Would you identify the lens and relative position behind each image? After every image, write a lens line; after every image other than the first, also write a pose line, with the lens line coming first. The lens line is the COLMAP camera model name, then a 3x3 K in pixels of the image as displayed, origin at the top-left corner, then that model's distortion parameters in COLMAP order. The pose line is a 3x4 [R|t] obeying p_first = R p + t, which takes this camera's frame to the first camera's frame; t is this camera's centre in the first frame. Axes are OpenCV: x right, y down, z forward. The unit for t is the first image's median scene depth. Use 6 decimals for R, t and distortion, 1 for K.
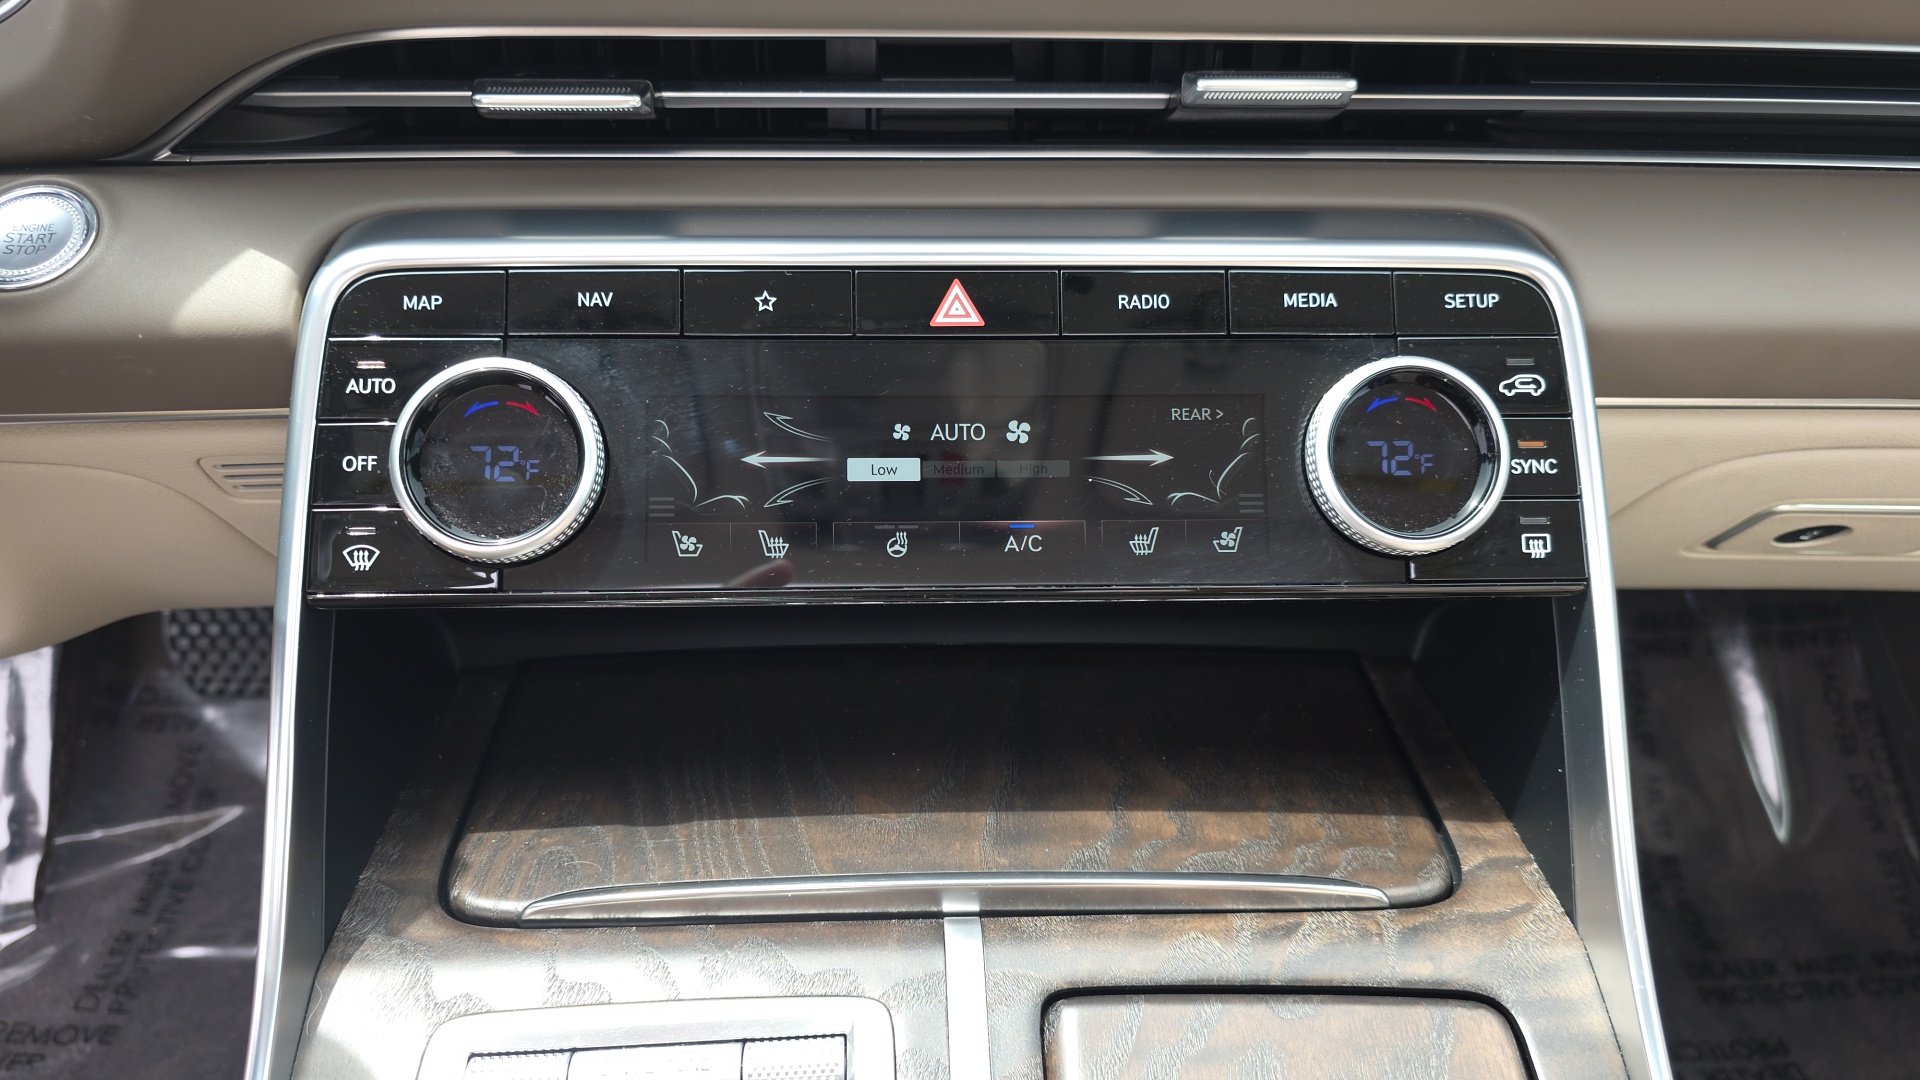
lens RADIAL K [[1321.2, 0, 951.7], [0, 1321.2, 543.5], [0, 0, 1]] dist [0.058994, -0.067971]
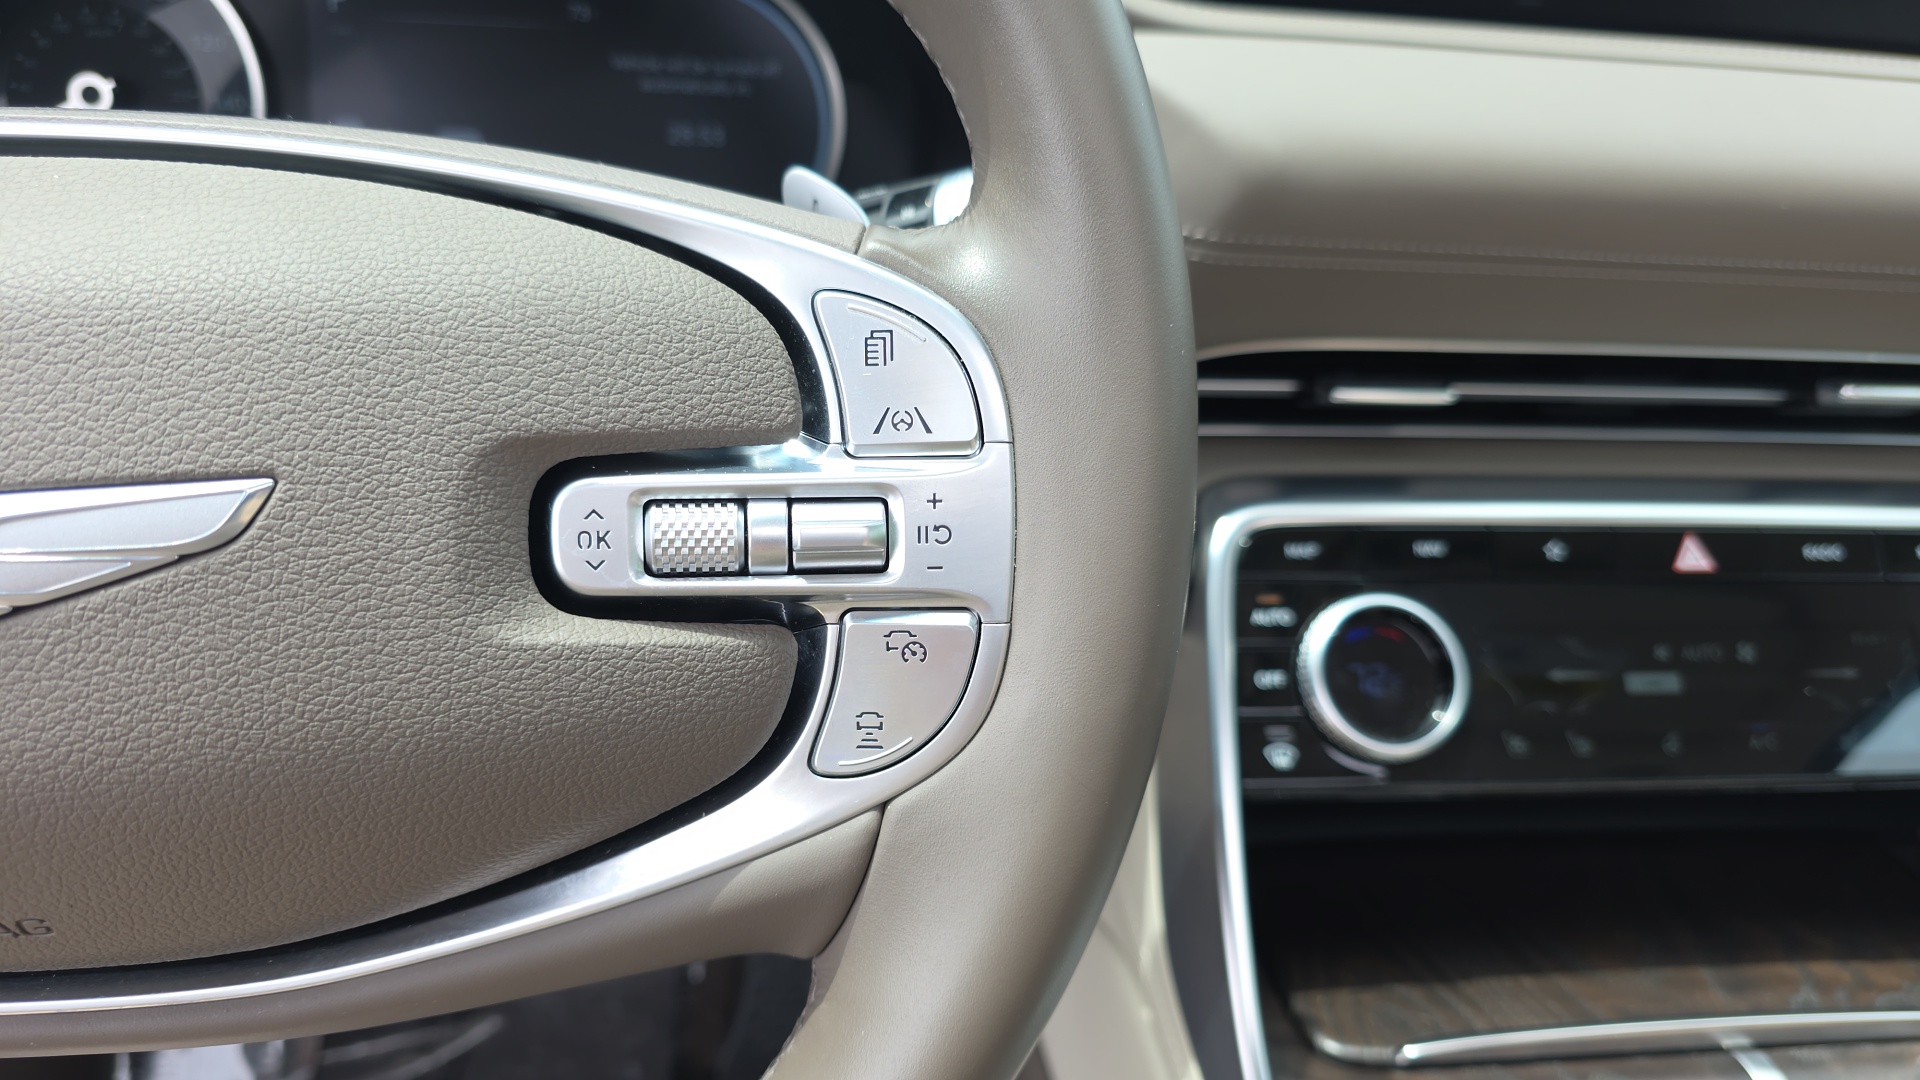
lens RADIAL K [[1355.4, 0, 960.0], [0, 1355.4, 540.0], [0, 0, 1]] dist [0.037127, -0.077626]
pose [[0.995900, 0.008605, 0.090054, -0.820314], [0.005240, 0.988308, -0.152383, 0.003265], [-0.090313, 0.152230, 0.984210, -0.233688]]
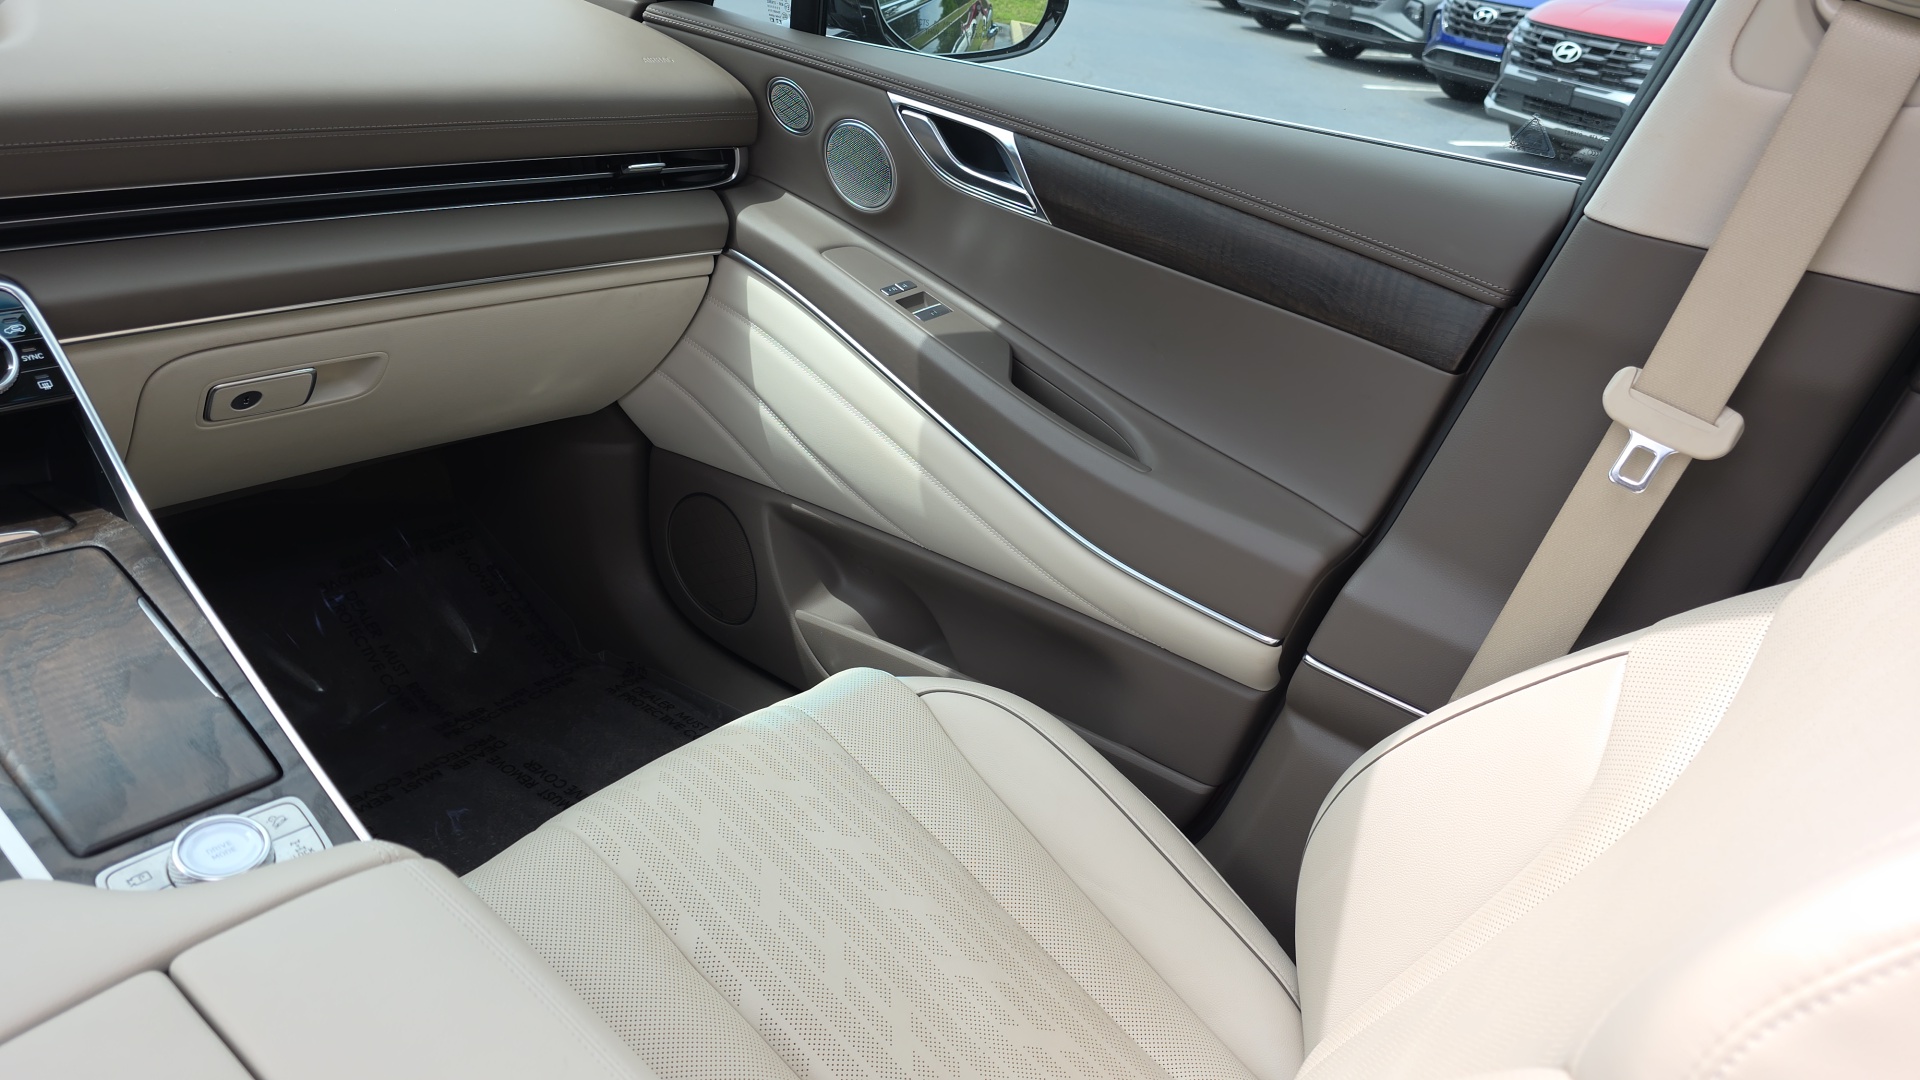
lens RADIAL K [[1287.7, 0, 967.8], [0, 1287.7, 562.0], [0, 0, 1]] dist [0.074863, -0.070936]
pose [[0.650344, -0.304200, 0.696071, -0.260357], [0.396457, 0.917544, 0.030576, 0.928922], [-0.647977, 0.256077, 0.717322, -1.839252]]
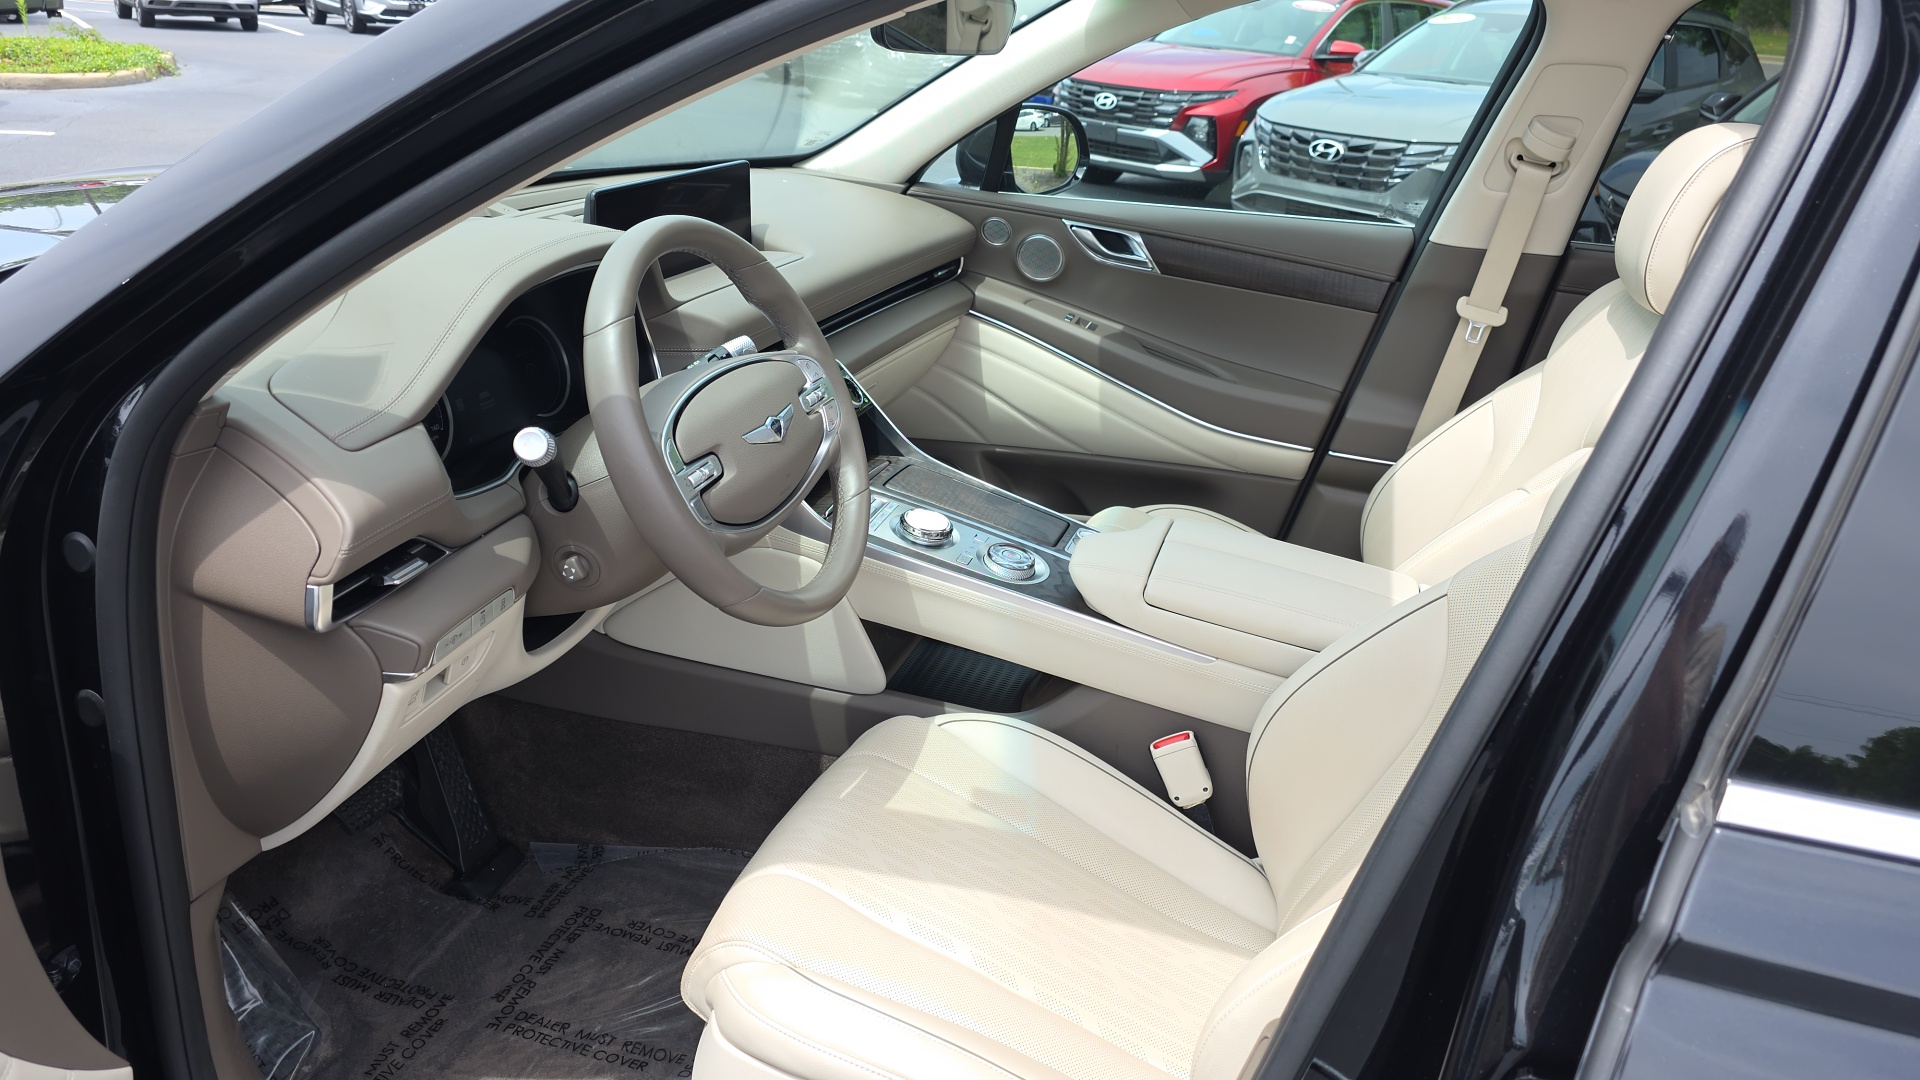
lens RADIAL K [[1287.9, 0, 953.3], [0, 1287.9, 527.0], [0, 0, 1]] dist [0.127212, -0.157378]
pose [[0.348703, -0.355248, 0.867298, -4.358037], [0.544612, 0.829918, 0.120972, -0.009942], [-0.762761, 0.430157, 0.482867, -1.695682]]
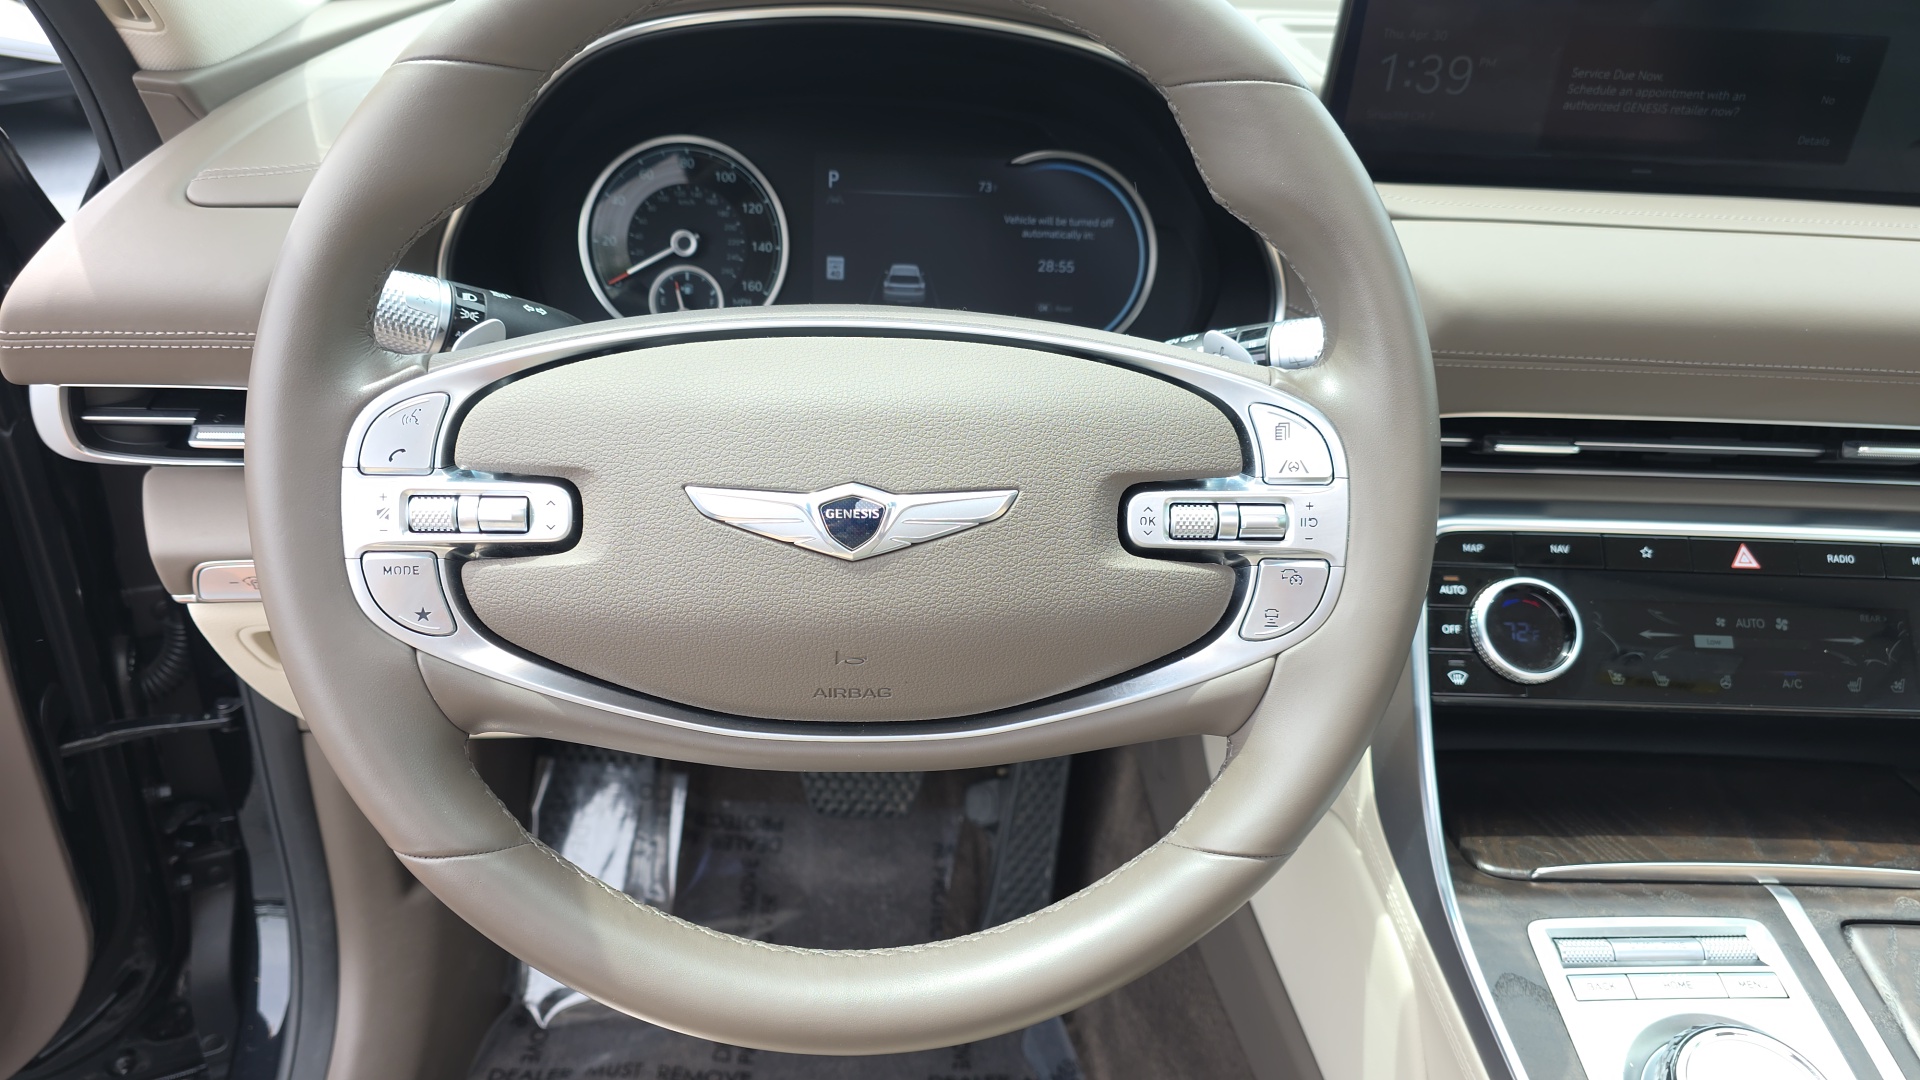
lens RADIAL K [[1321.2, 0, 951.7], [0, 1321.2, 543.5], [0, 0, 1]] dist [0.058994, -0.067971]
pose [[0.999451, 0.032733, -0.005141, -1.128792], [-0.033133, 0.986138, -0.162583, 0.151334], [-0.000252, 0.162664, 0.986682, -0.903833]]
